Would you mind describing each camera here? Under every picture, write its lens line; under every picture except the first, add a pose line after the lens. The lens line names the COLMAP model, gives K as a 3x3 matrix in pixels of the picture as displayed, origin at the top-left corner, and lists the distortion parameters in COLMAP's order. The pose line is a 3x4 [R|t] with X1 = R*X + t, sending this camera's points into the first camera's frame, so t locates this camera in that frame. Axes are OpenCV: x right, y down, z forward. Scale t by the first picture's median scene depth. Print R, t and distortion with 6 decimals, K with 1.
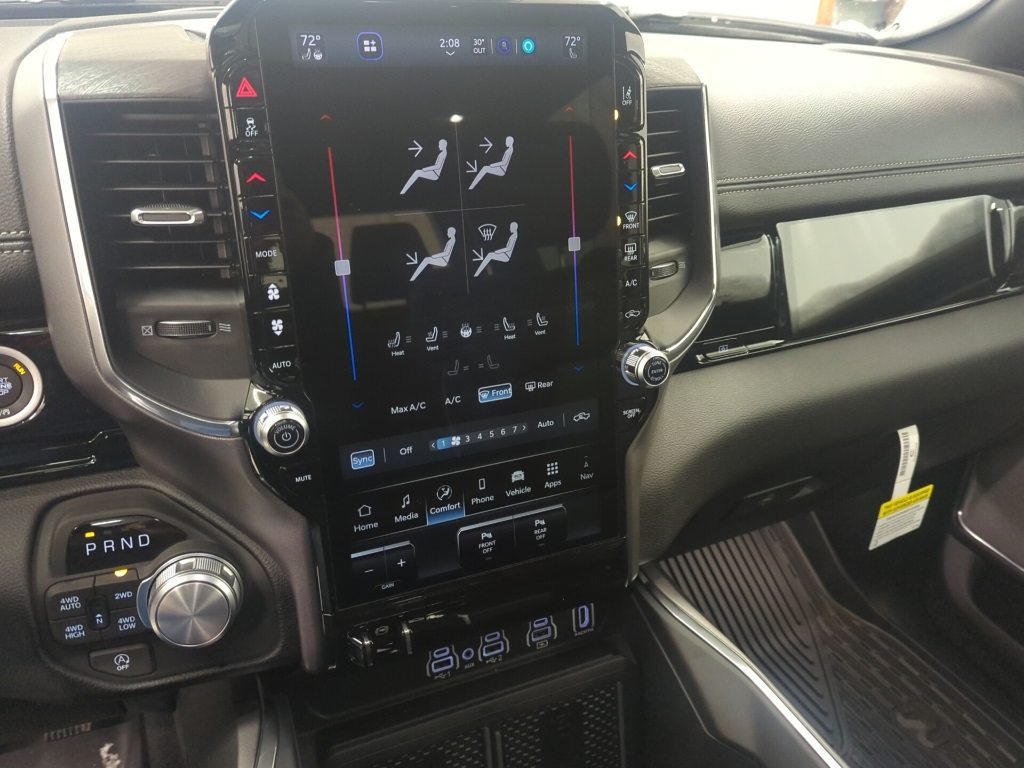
lens RADIAL K [[823.7, 0, 522.4], [0, 823.7, 378.5], [0, 0, 1]] dist [0.028466, -0.036707]
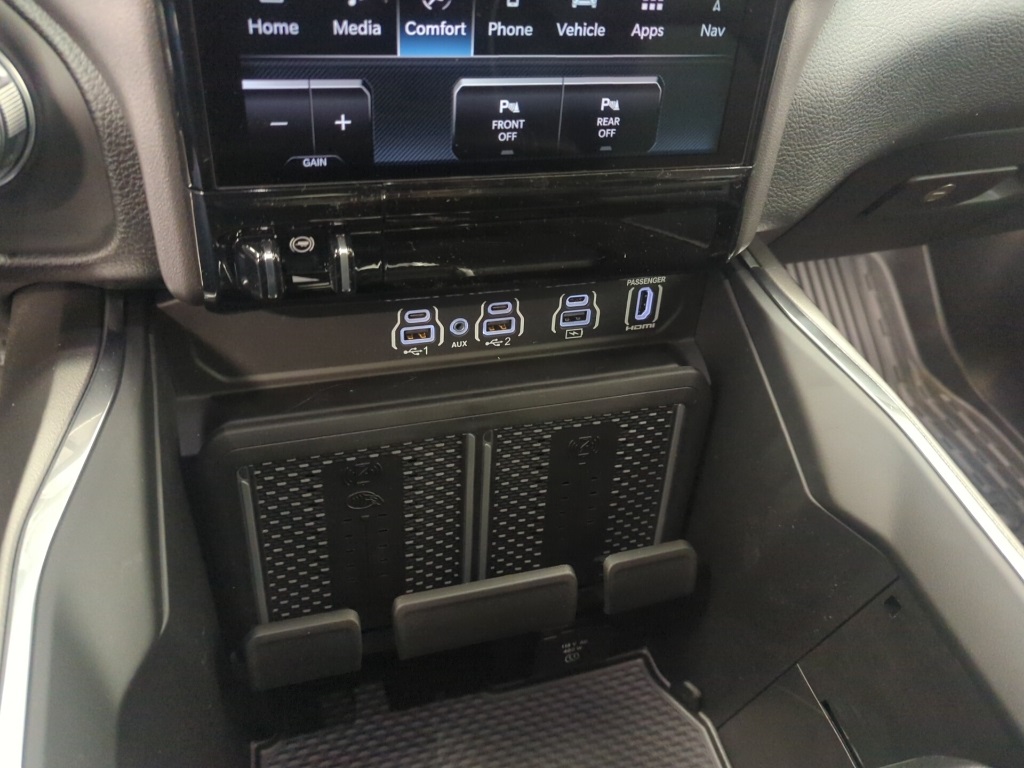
lens RADIAL K [[823.7, 0, 516.5], [0, 823.7, 384.3], [0, 0, 1]] dist [0.028466, -0.036707]
pose [[0.986948, 0.157923, -0.031524, 0.006946], [-0.139926, 0.937860, 0.317552, 0.191883], [0.079714, -0.308997, 0.947717, 0.440816]]
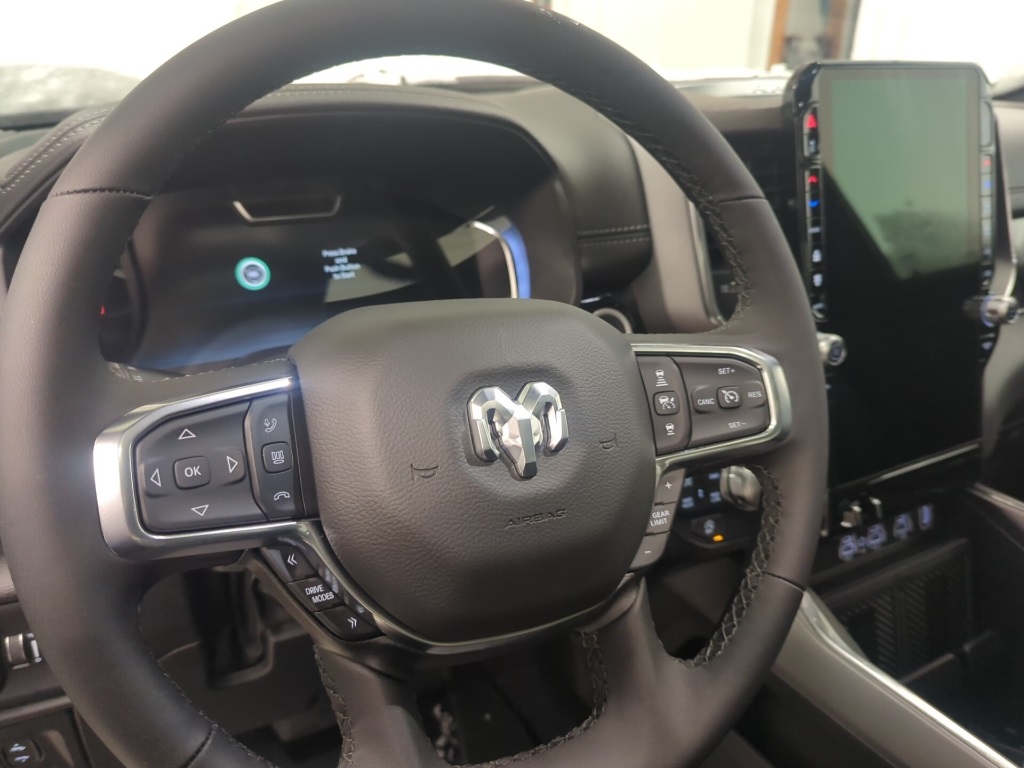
lens RADIAL K [[823.7, 0, 521.9], [0, 823.7, 389.6], [0, 0, 1]] dist [0.028466, -0.036707]
pose [[0.994802, -0.063298, 0.079761, -0.812343], [0.069264, 0.994821, -0.074385, 0.174833], [-0.074639, 0.079523, 0.994035, -0.350973]]
